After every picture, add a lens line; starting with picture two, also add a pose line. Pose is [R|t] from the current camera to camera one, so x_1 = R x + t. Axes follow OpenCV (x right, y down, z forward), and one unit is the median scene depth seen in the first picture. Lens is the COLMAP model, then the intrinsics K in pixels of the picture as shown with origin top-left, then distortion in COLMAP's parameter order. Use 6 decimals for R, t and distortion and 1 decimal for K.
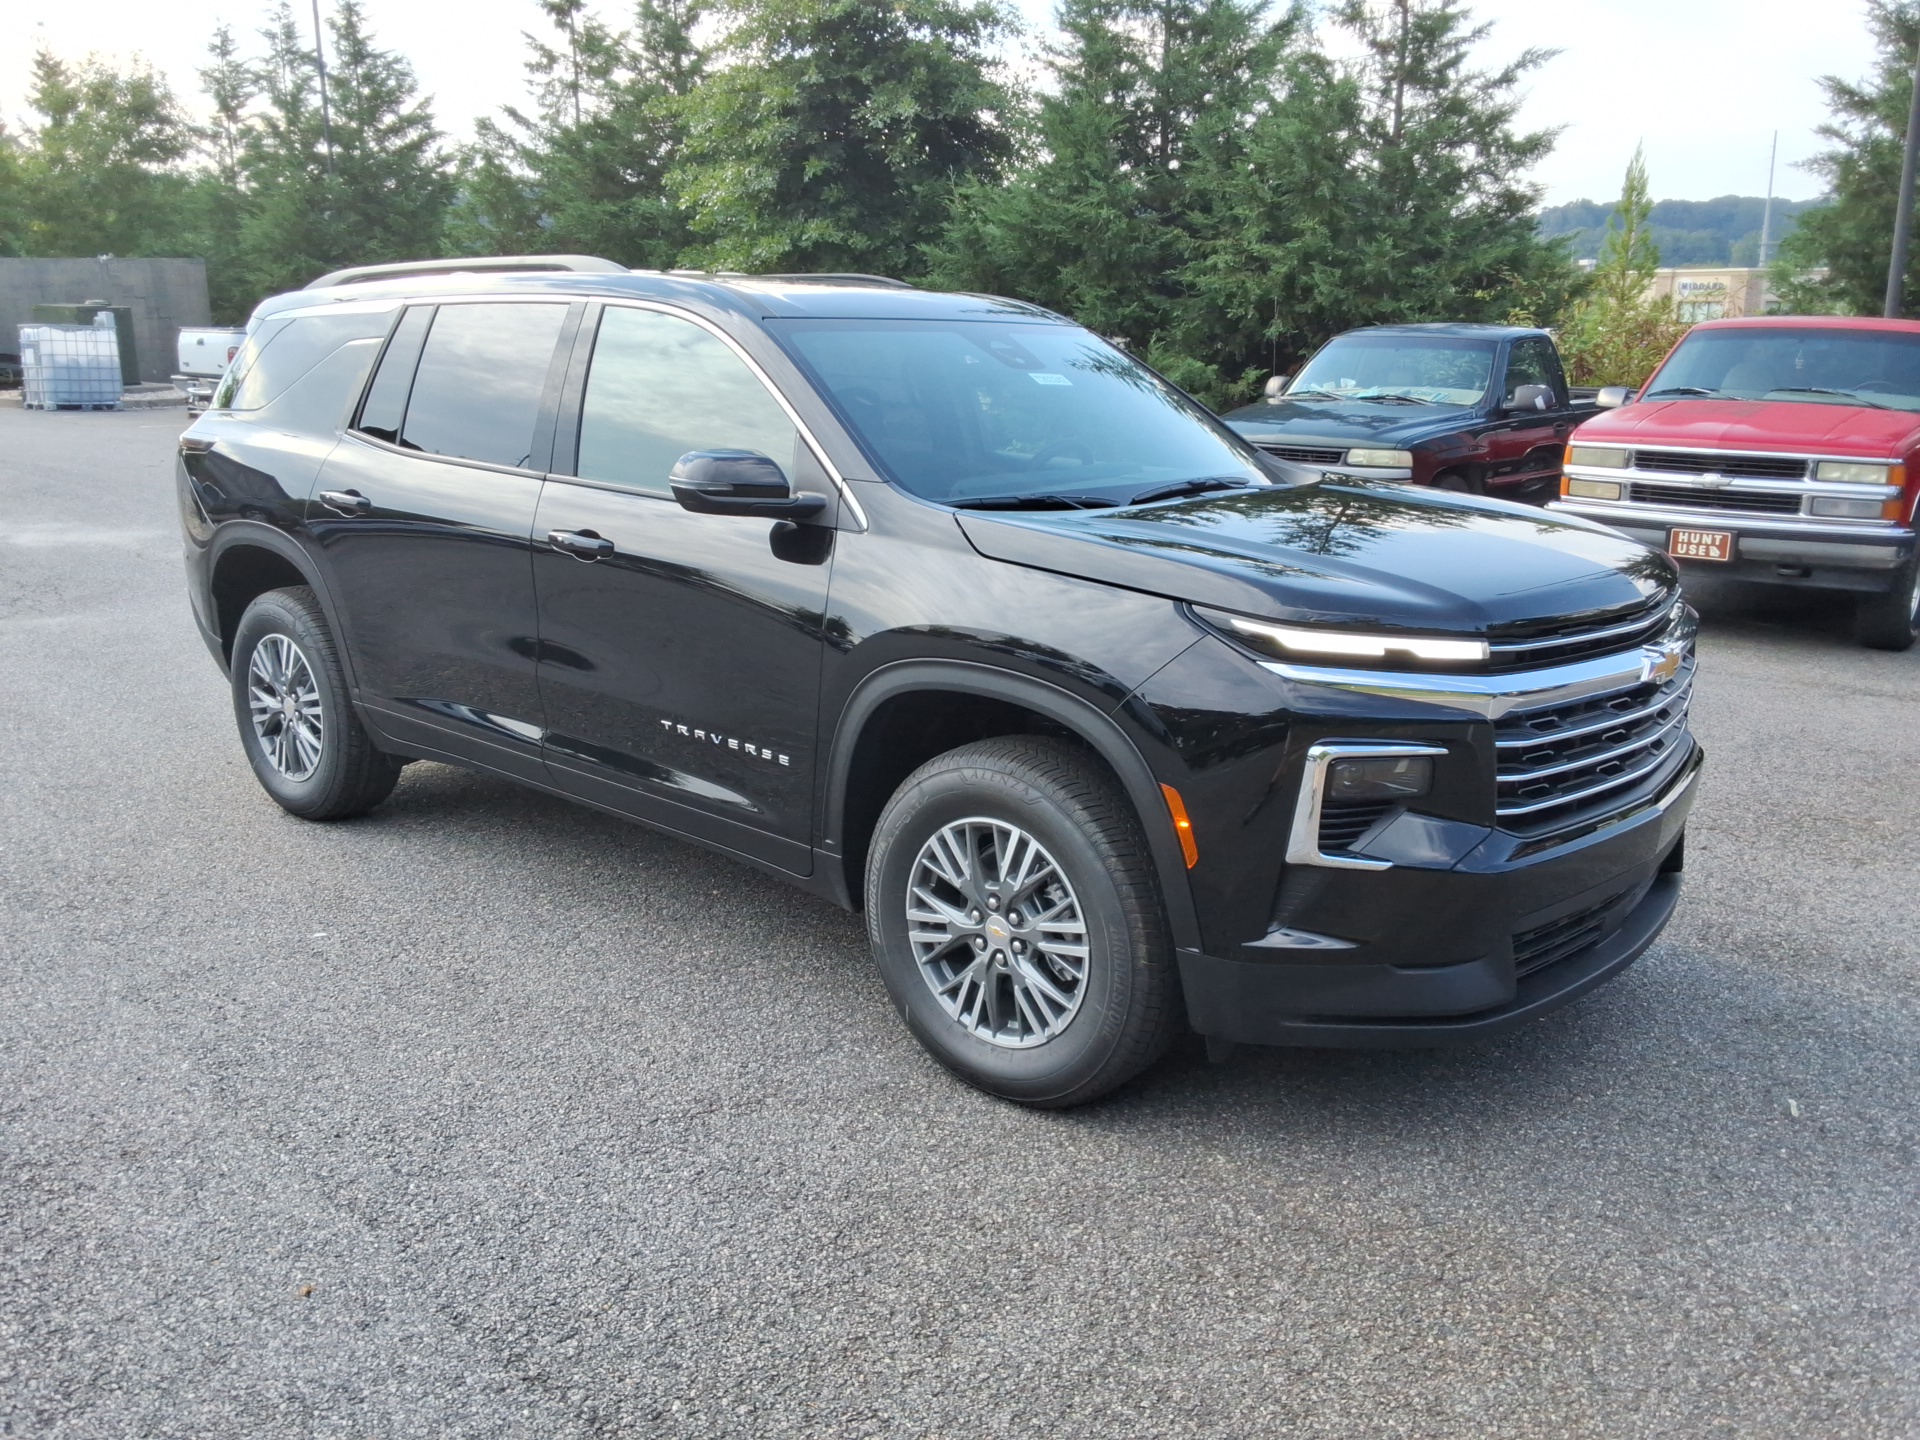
lens RADIAL K [[1538.5, 0, 967.1], [0, 1538.5, 730.3], [0, 0, 1]] dist [0.096955, -0.154501]
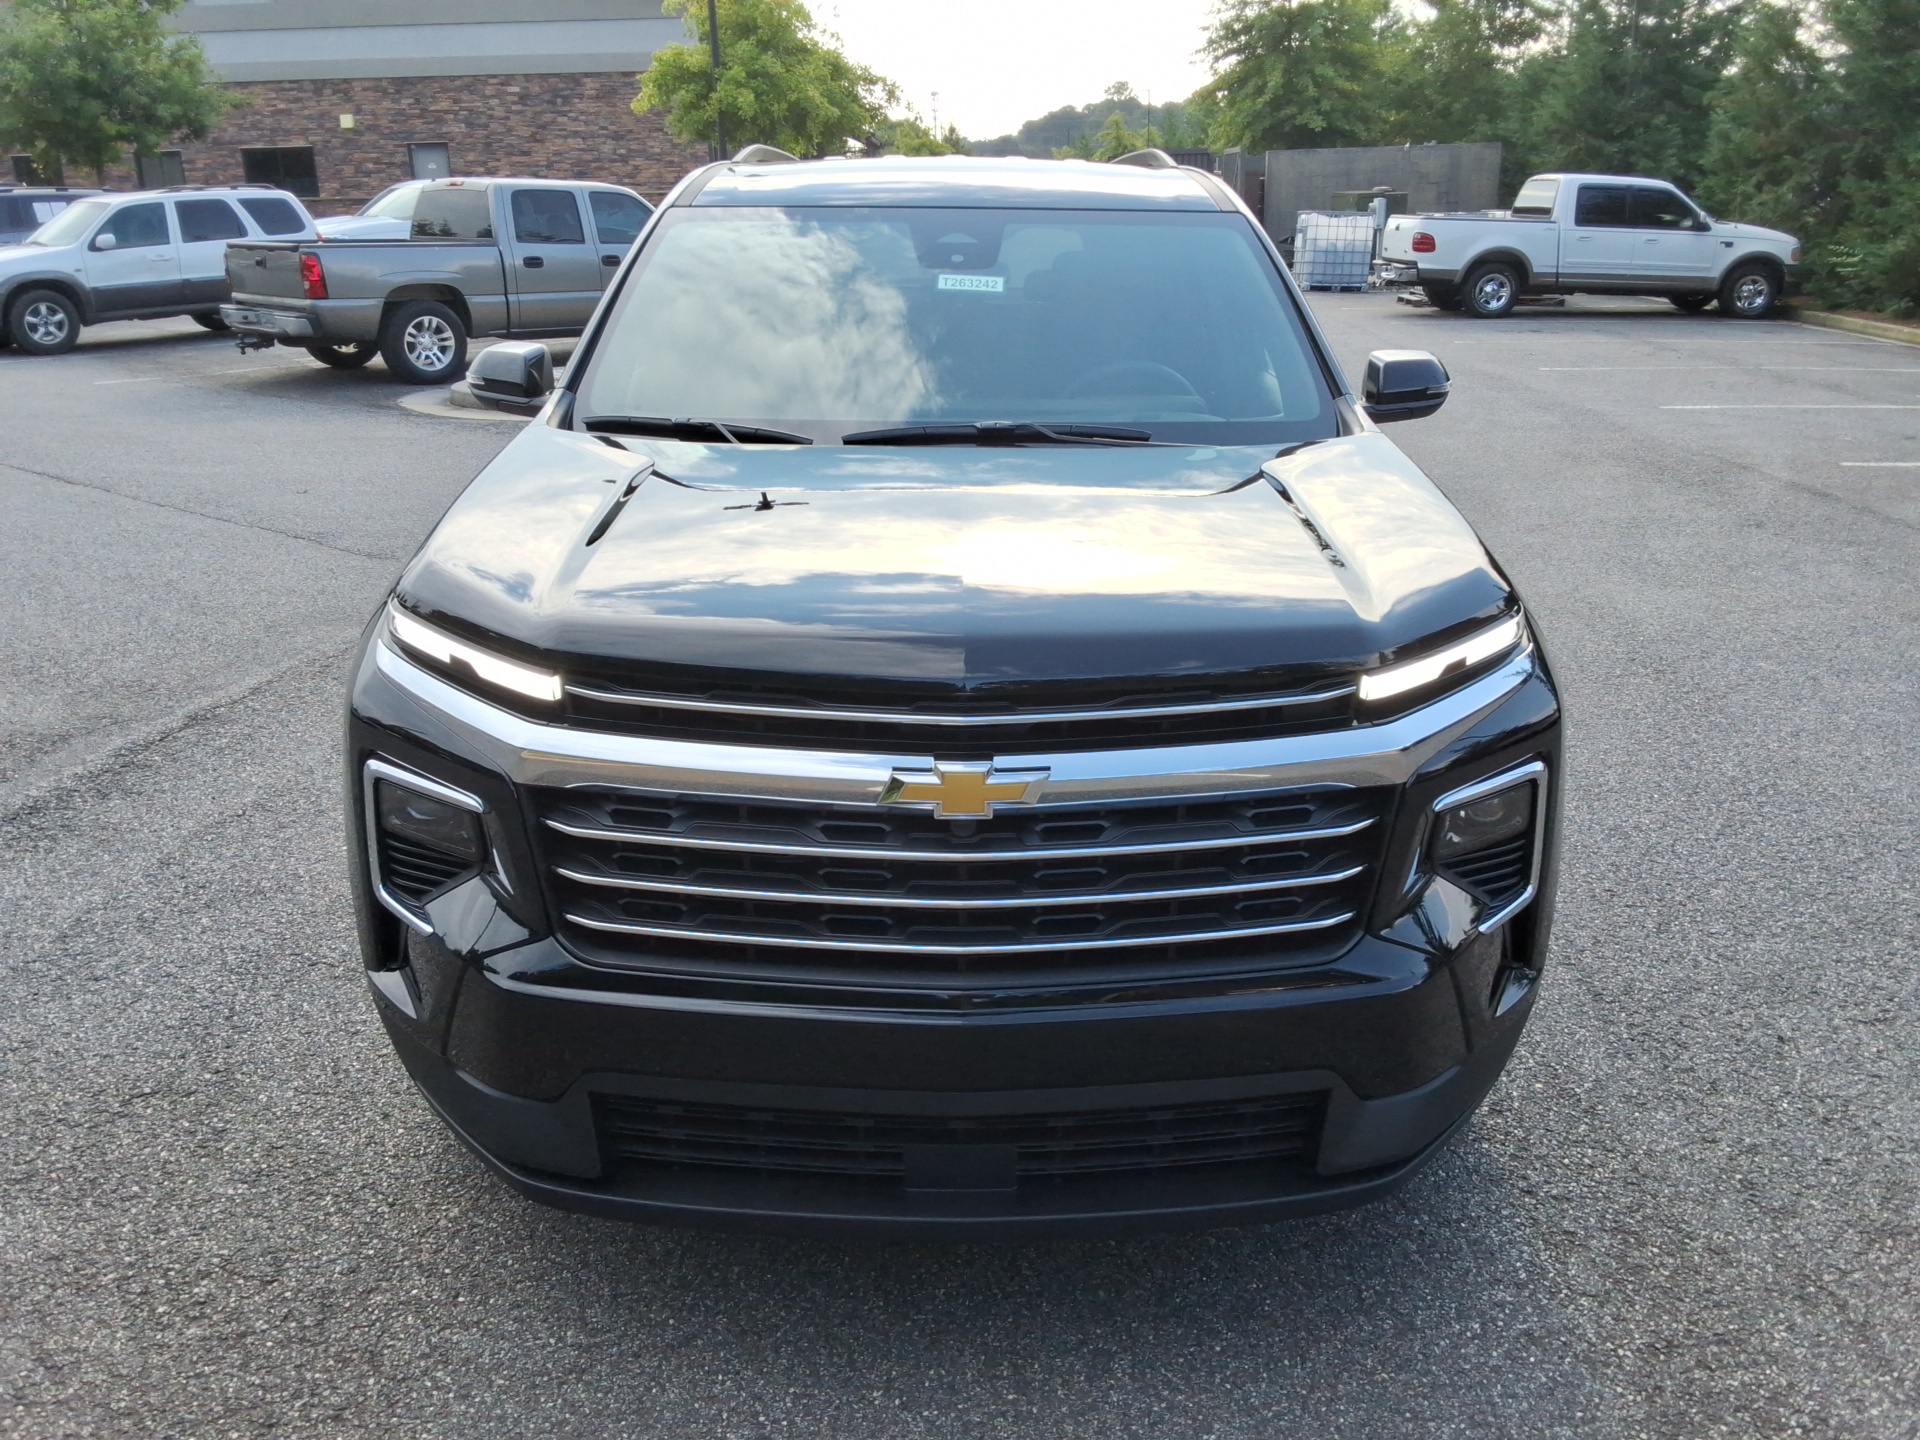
lens RADIAL K [[1538.5, 0, 973.1], [0, 1538.5, 717.1], [0, 0, 1]] dist [0.096955, -0.154501]
pose [[0.657407, 0.225126, -0.719120, 0.123467], [-0.179841, 0.973626, 0.140394, -0.021840], [0.731760, 0.037031, 0.680556, 0.083743]]
